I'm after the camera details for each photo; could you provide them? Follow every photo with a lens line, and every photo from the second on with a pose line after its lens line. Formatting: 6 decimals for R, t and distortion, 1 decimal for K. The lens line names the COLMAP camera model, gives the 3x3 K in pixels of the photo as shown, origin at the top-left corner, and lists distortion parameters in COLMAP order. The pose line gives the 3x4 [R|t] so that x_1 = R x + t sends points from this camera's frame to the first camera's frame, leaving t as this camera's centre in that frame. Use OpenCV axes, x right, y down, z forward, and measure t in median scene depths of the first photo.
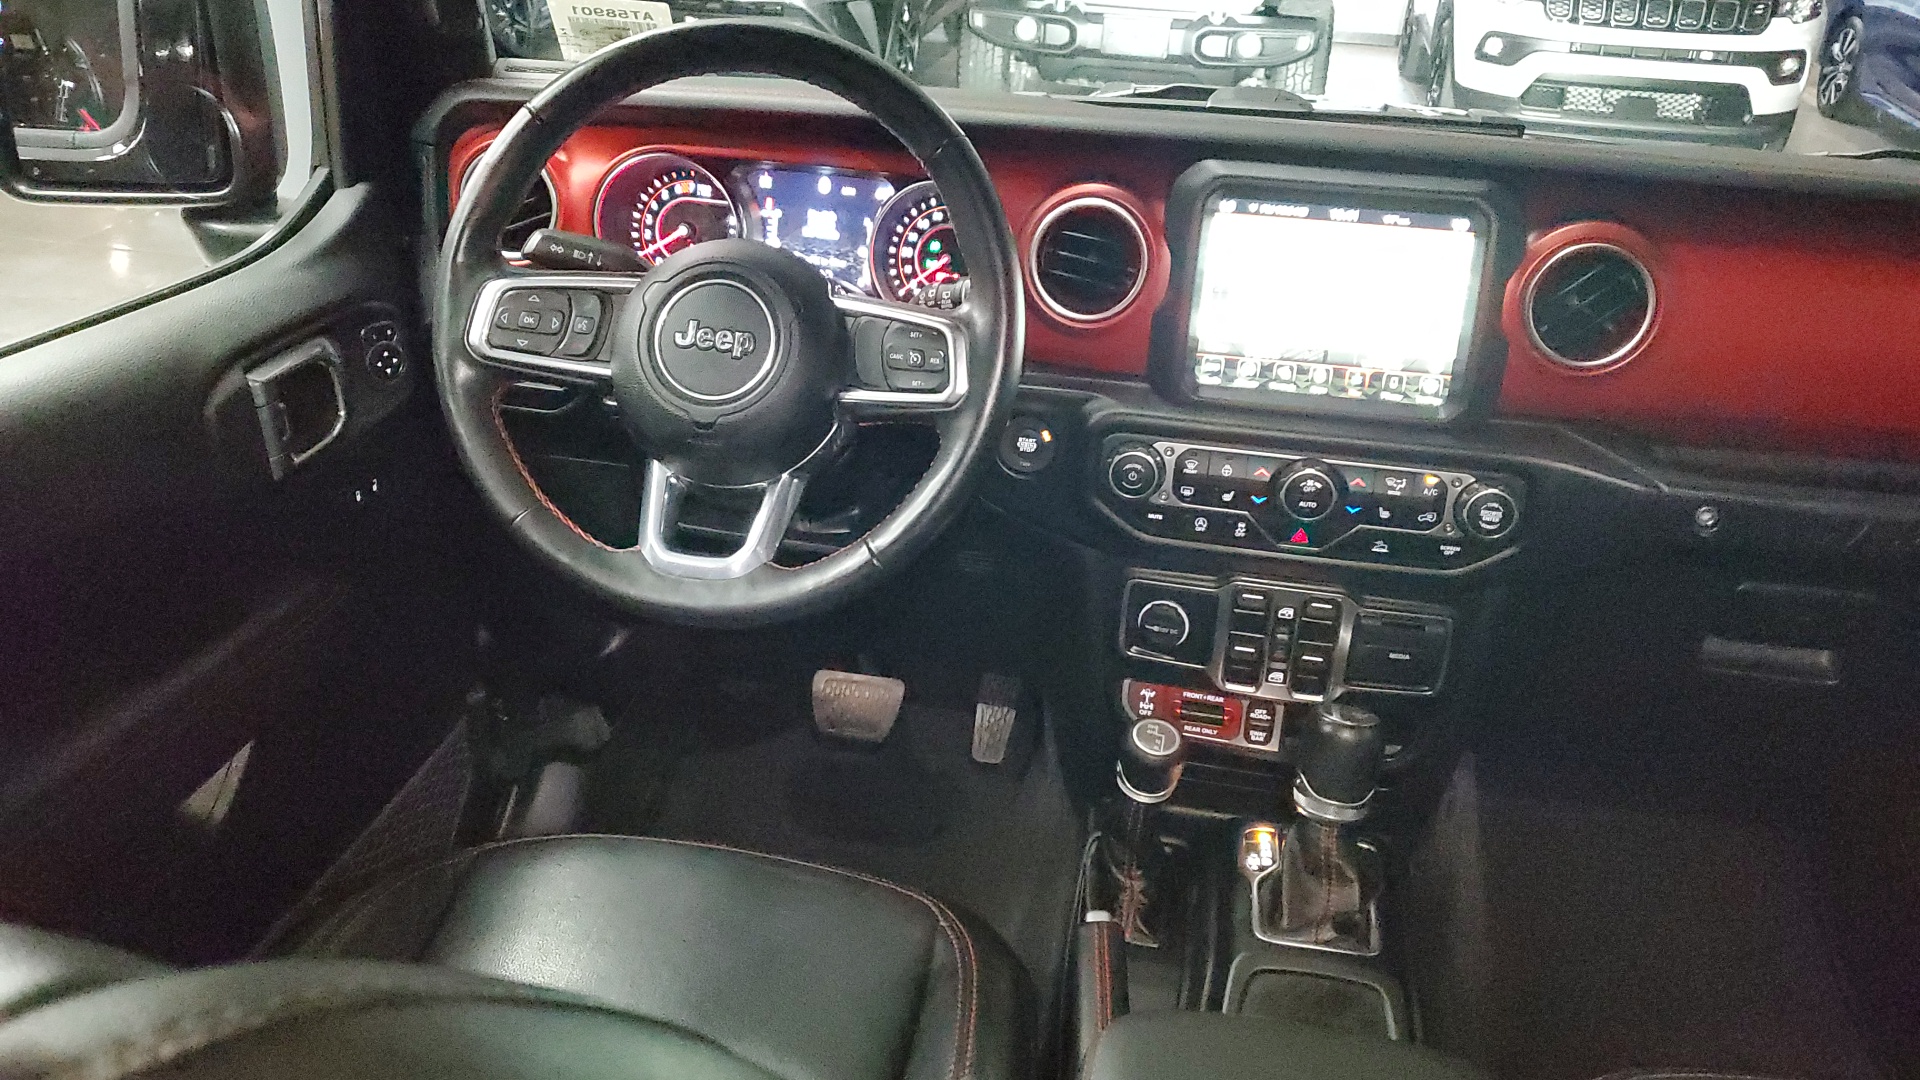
lens RADIAL K [[1556.2, 0, 936.1], [0, 1556.2, 552.8], [0, 0, 1]] dist [0.149247, -0.316274]
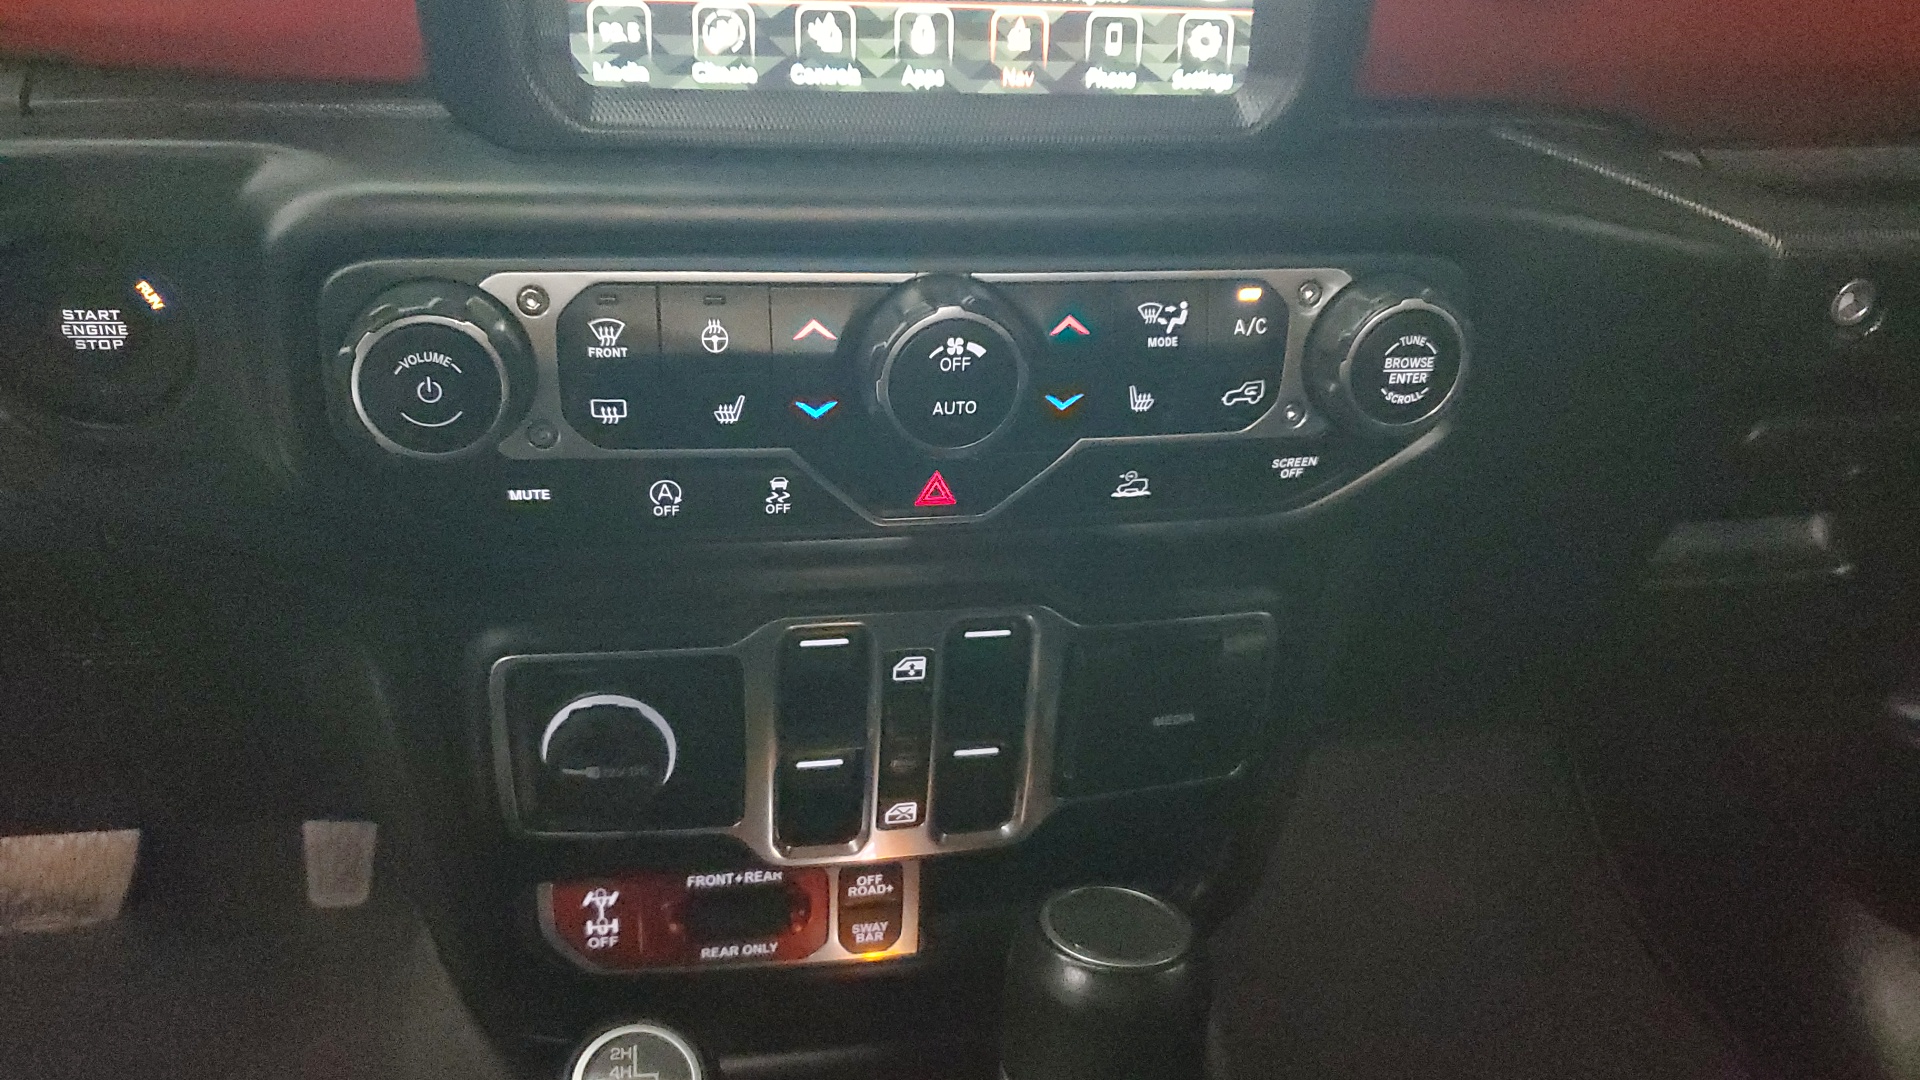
lens RADIAL K [[1556.2, 0, 936.1], [0, 1556.2, 552.8], [0, 0, 1]] dist [0.149247, -0.316274]
pose [[0.933100, -0.173613, 0.314934, 0.114760], [0.139011, 0.981804, 0.129369, -0.043683], [-0.331664, -0.076935, 0.940255, 0.656333]]
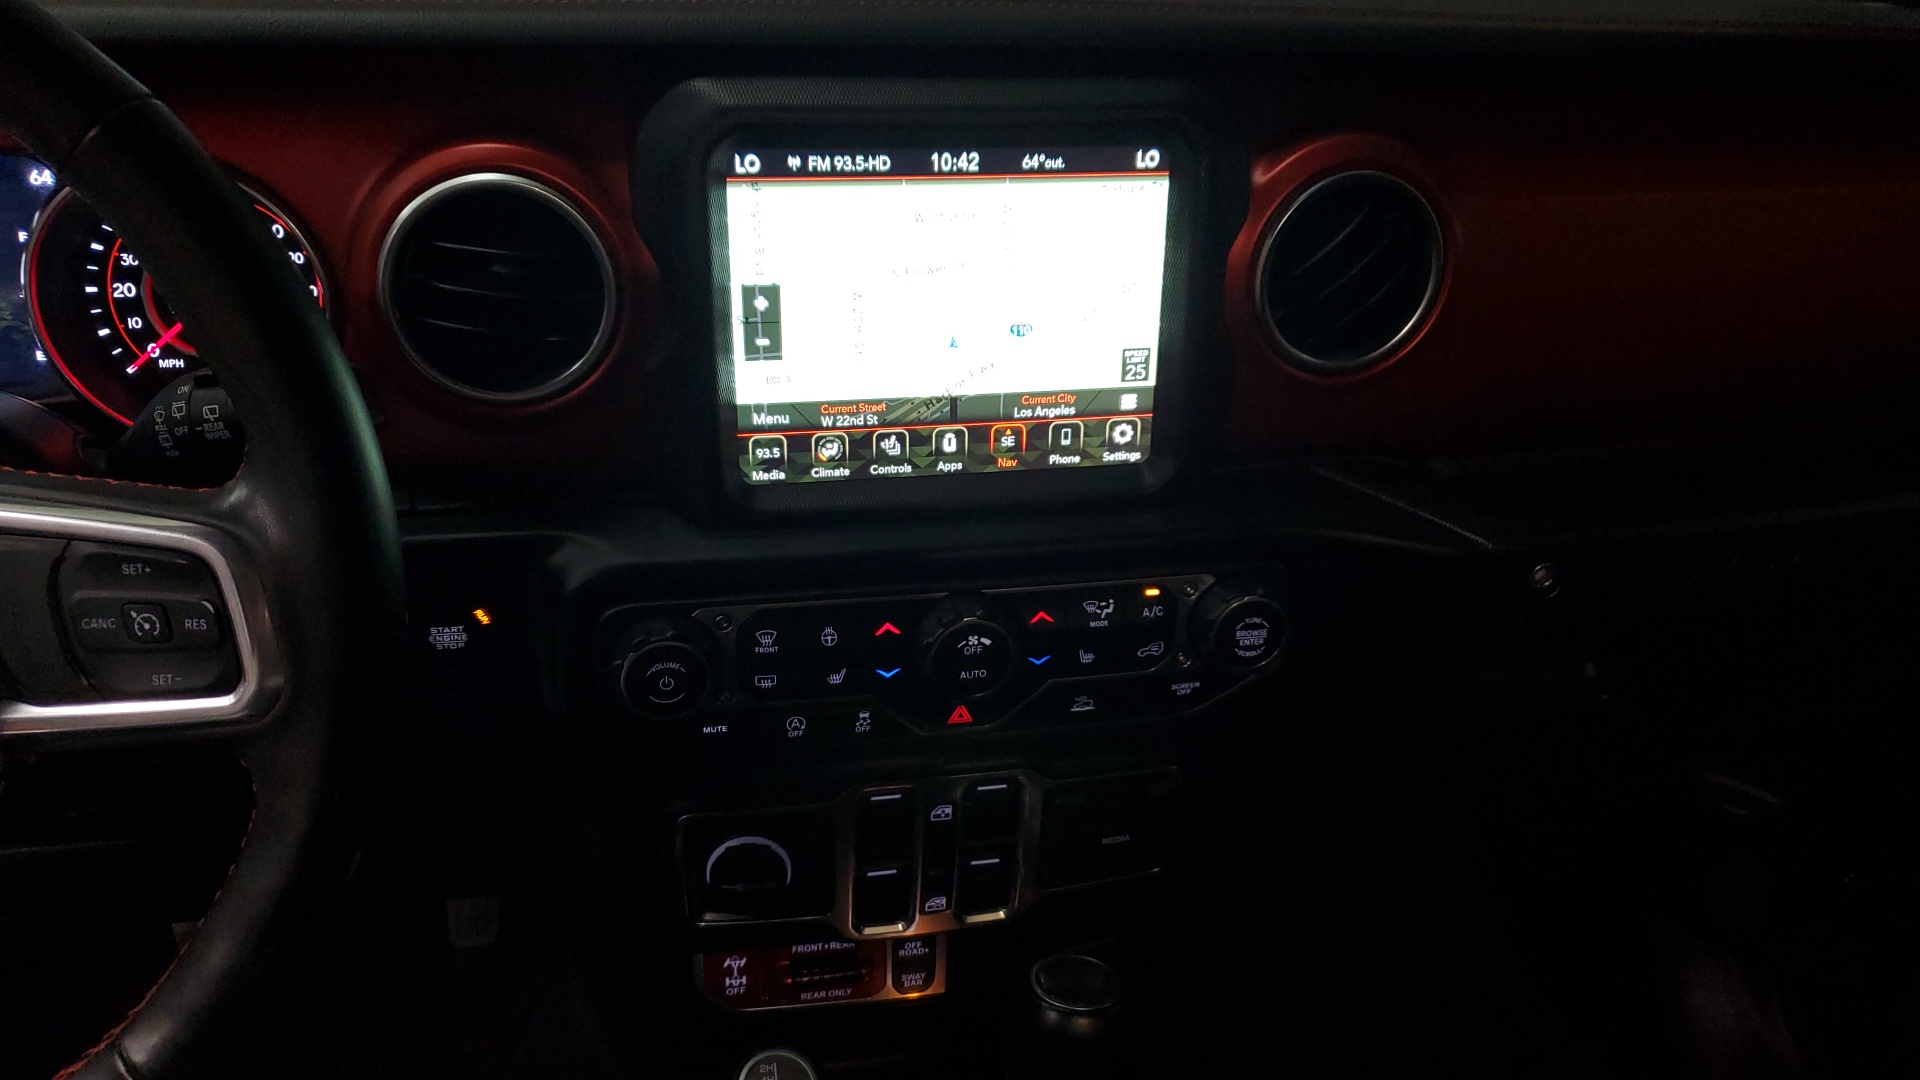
lens RADIAL K [[1546.0, 0, 929.1], [0, 1546.0, 571.1], [0, 0, 1]] dist [0.194251, -0.307369]
pose [[0.927789, -0.193542, 0.318982, 0.044609], [0.152812, 0.977056, 0.148361, -0.153214], [-0.340377, -0.088903, 0.936077, 0.460698]]
